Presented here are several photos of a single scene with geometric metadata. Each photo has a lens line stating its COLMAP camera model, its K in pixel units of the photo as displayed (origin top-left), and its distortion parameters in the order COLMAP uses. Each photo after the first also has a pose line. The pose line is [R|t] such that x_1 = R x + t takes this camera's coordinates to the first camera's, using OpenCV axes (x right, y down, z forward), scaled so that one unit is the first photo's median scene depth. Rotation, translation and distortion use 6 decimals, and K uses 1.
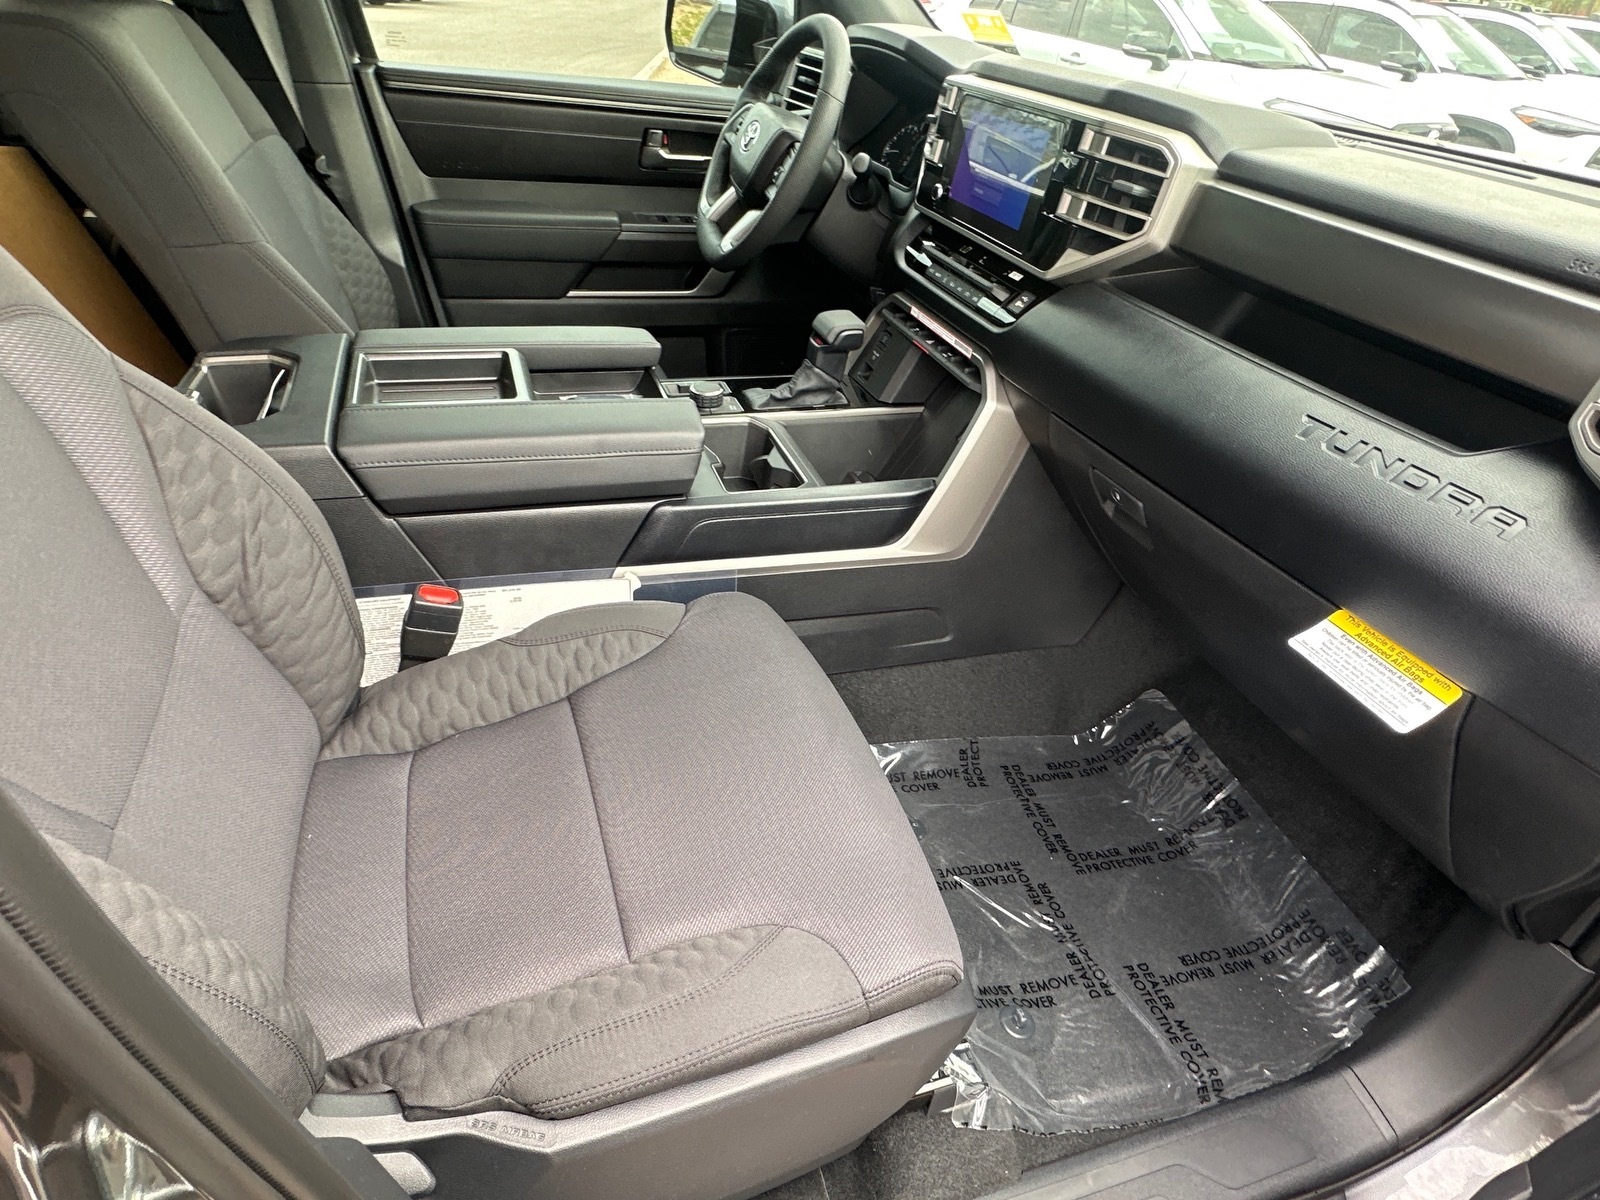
lens RADIAL K [[900.8, 0, 782.6], [0, 900.8, 608.9], [0, 0, 1]] dist [-0.019406, 0.009062]
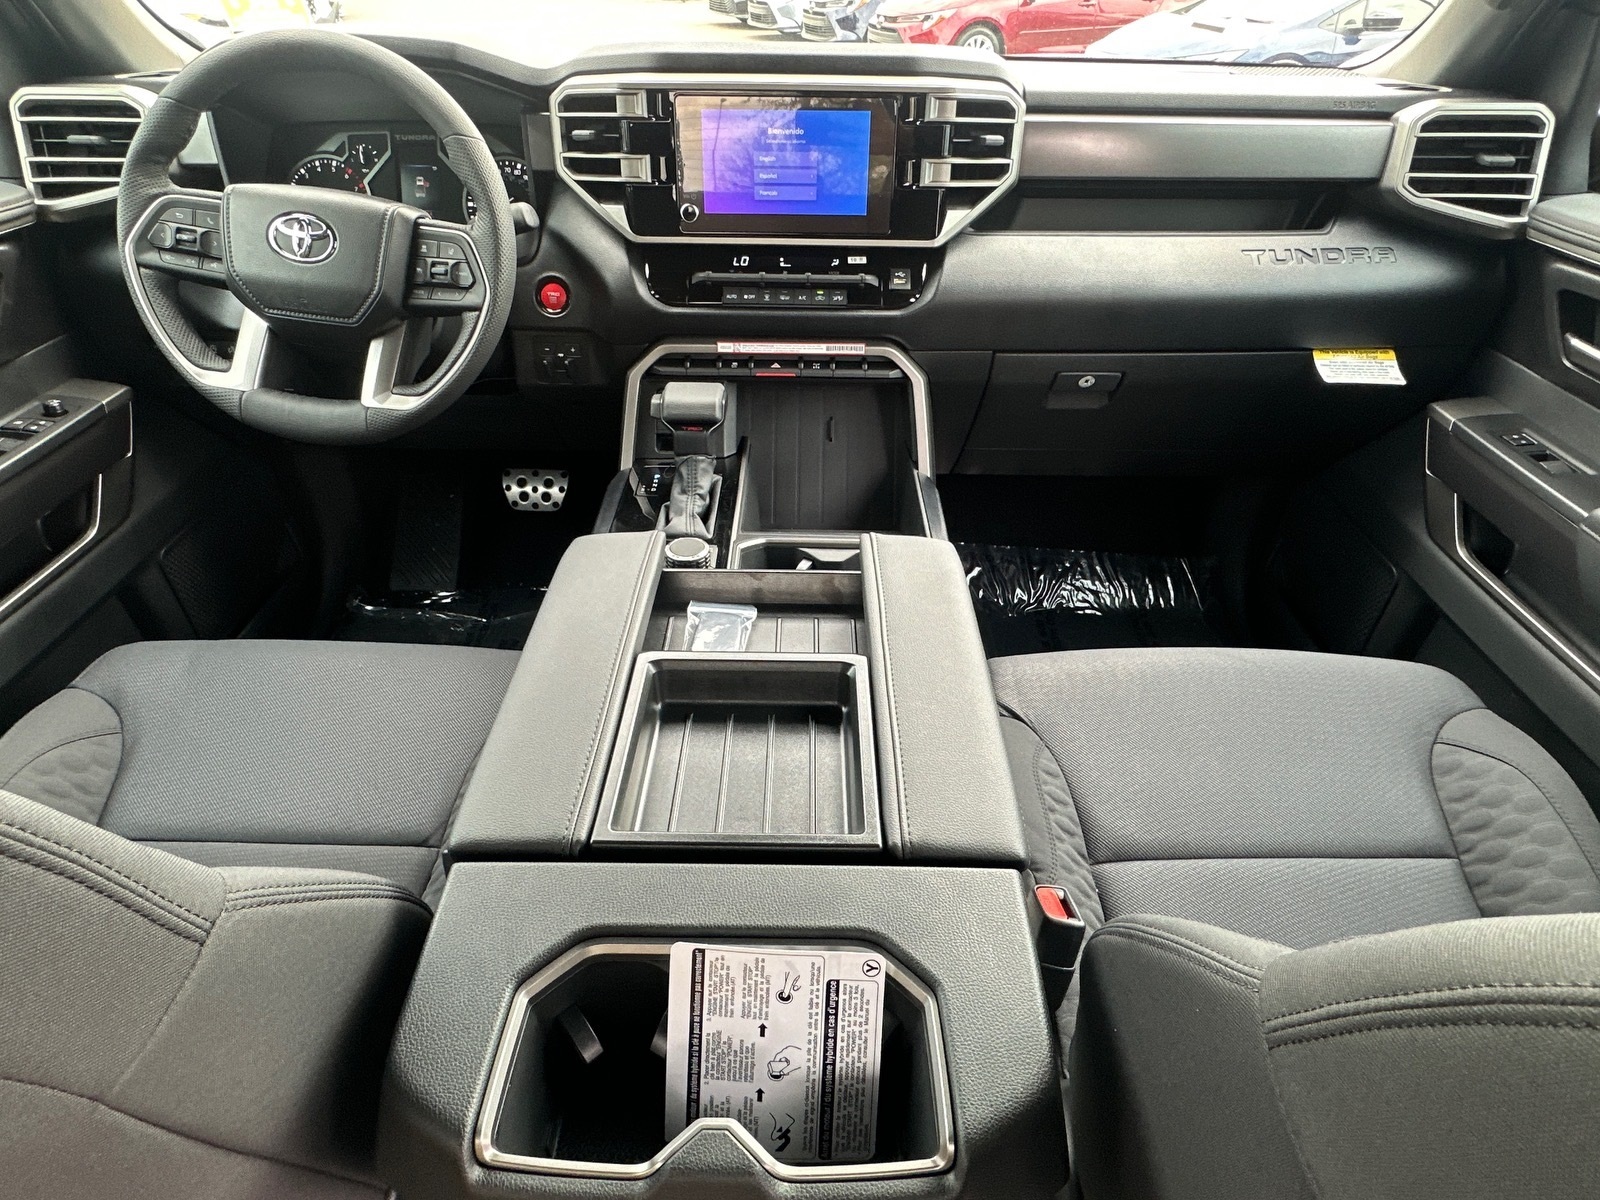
lens RADIAL K [[900.8, 0, 791.1], [0, 900.8, 619.5], [0, 0, 1]] dist [-0.019406, 0.009062]
pose [[0.332545, -0.616905, 0.713331, -0.731104], [0.561478, 0.737227, 0.375817, -0.505653], [-0.757731, 0.275544, 0.591540, 0.597405]]
